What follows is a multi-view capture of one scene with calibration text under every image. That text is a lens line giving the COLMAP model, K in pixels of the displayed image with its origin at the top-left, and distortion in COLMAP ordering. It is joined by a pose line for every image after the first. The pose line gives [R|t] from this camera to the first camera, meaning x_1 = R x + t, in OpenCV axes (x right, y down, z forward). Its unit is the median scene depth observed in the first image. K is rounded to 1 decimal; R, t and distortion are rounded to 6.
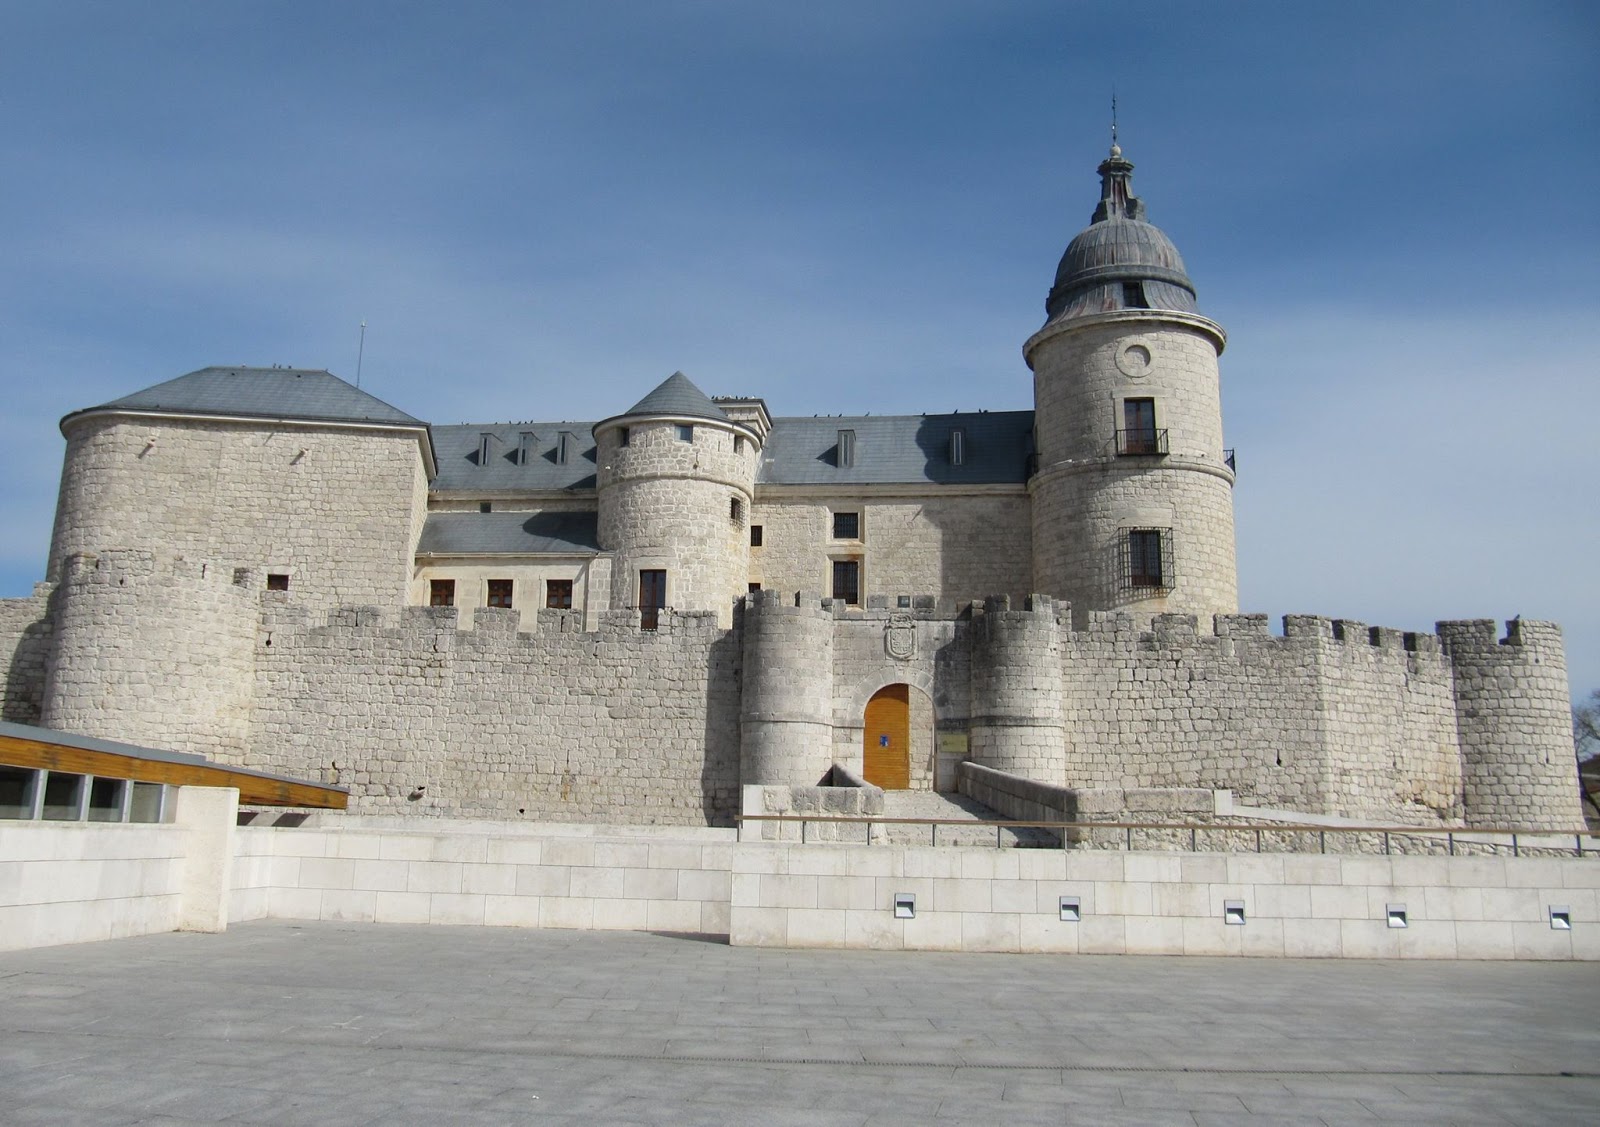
lens RADIAL K [[1329.9, 0, 762.5], [0, 1329.9, 481.6], [0, 0, 1]] dist [-0.040216, 0.010051]
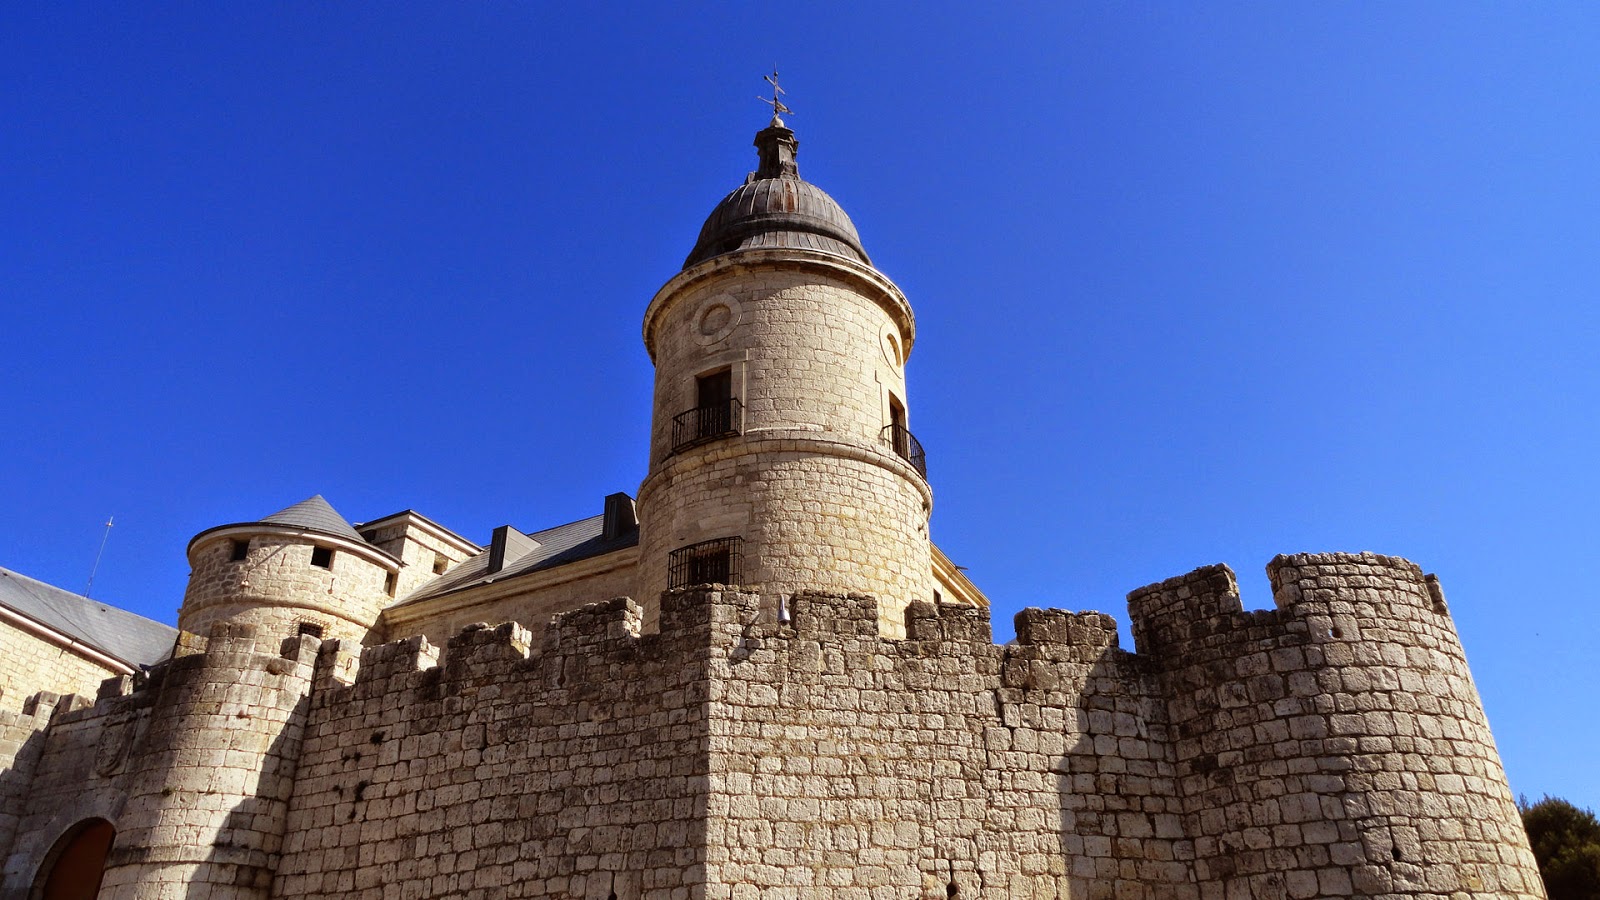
lens RADIAL K [[1089.4, 0, 801.6], [0, 1089.4, 449.0], [0, 0, 1]] dist [-0.008629, 0.013029]
pose [[0.940147, -0.205976, -0.271471, 0.547565], [0.122679, 0.947811, -0.294286, 0.170527], [0.317919, 0.243368, 0.916351, 0.591240]]
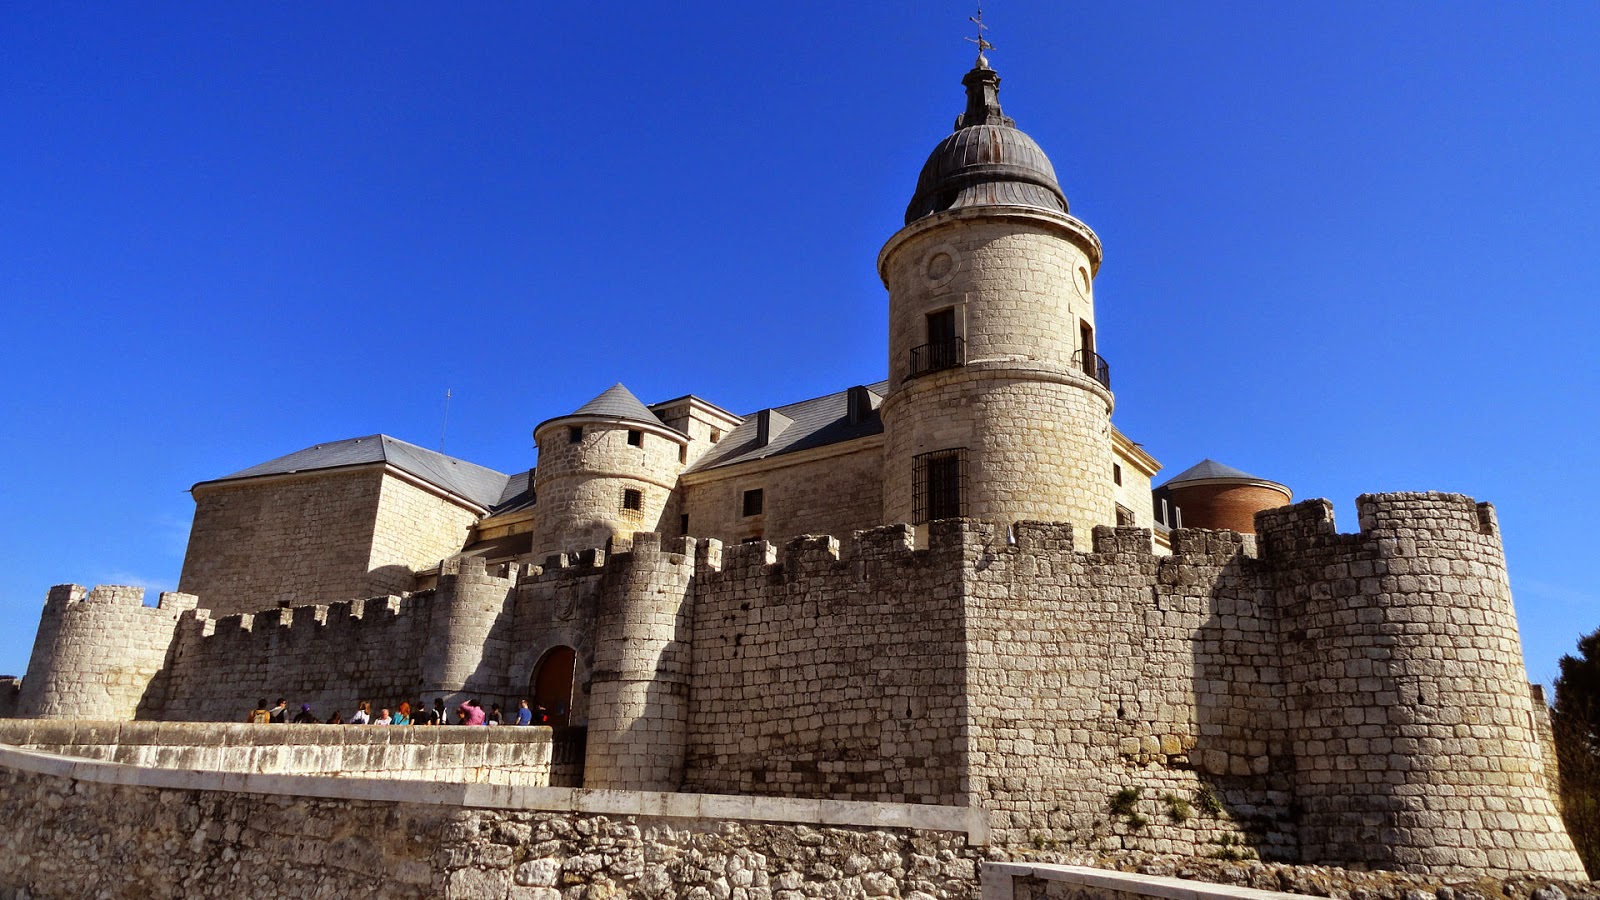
lens RADIAL K [[1089.4, 0, 808.4], [0, 1089.4, 449.0], [0, 0, 1]] dist [-0.008629, 0.013029]
pose [[0.878178, -0.155862, -0.452227, 0.603603], [0.113993, 0.986377, -0.118597, 0.120847], [0.464551, 0.052598, 0.883983, 0.379869]]
